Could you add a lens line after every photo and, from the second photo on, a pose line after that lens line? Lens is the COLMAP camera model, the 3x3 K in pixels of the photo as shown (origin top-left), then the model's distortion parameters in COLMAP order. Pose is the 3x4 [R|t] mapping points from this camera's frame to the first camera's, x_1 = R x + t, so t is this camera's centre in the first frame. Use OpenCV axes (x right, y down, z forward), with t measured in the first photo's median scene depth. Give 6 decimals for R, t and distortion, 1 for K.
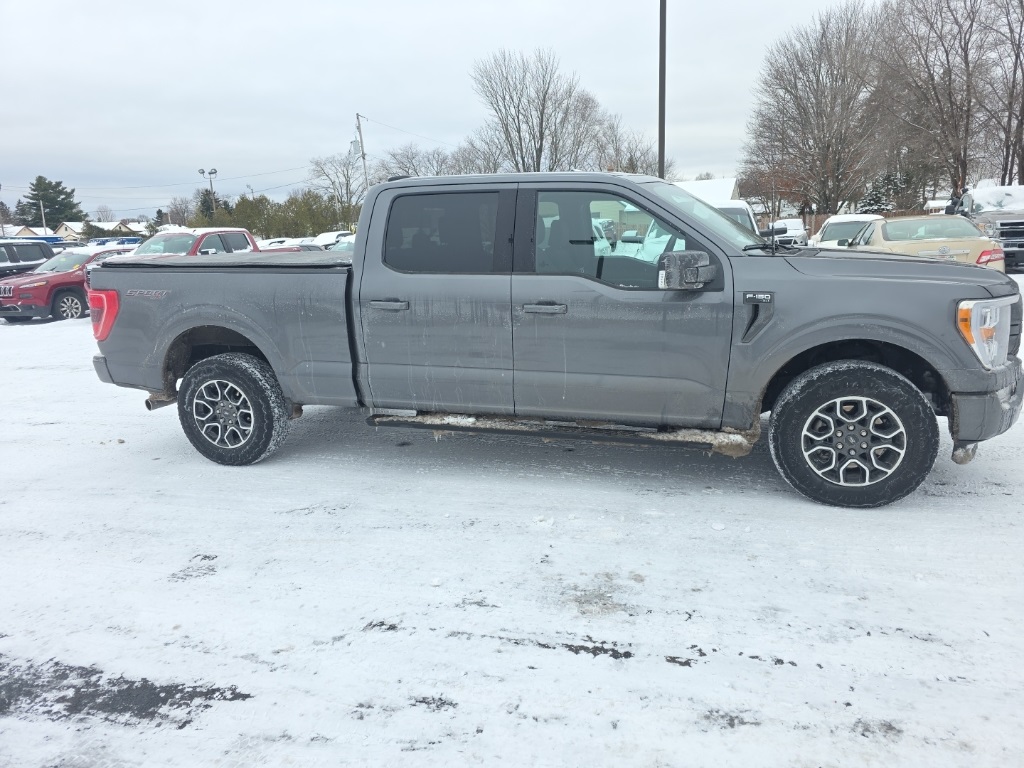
lens RADIAL K [[680.9, 0, 536.3], [0, 680.9, 398.3], [0, 0, 1]] dist [0.002211, -0.004624]
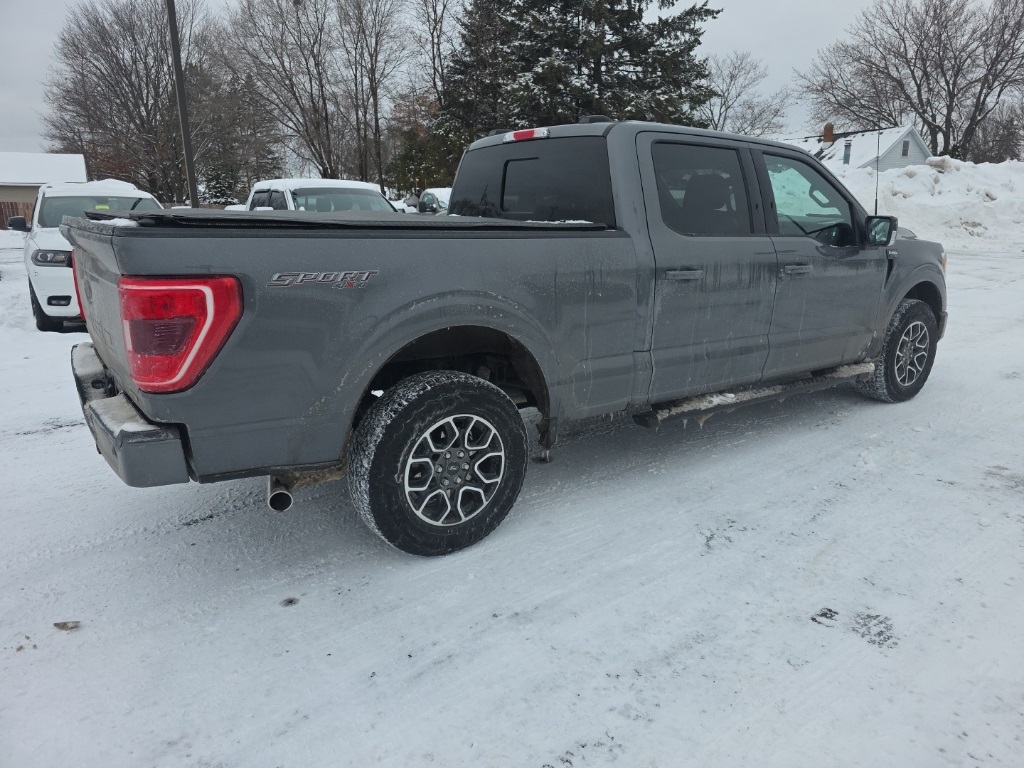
lens RADIAL K [[680.9, 0, 536.3], [0, 680.9, 398.3], [0, 0, 1]] dist [0.002211, -0.004624]
pose [[0.619553, -0.177651, 0.764587, -0.887053], [0.170763, 0.981228, 0.089616, -0.084418], [-0.766155, 0.075042, 0.638259, 0.559343]]
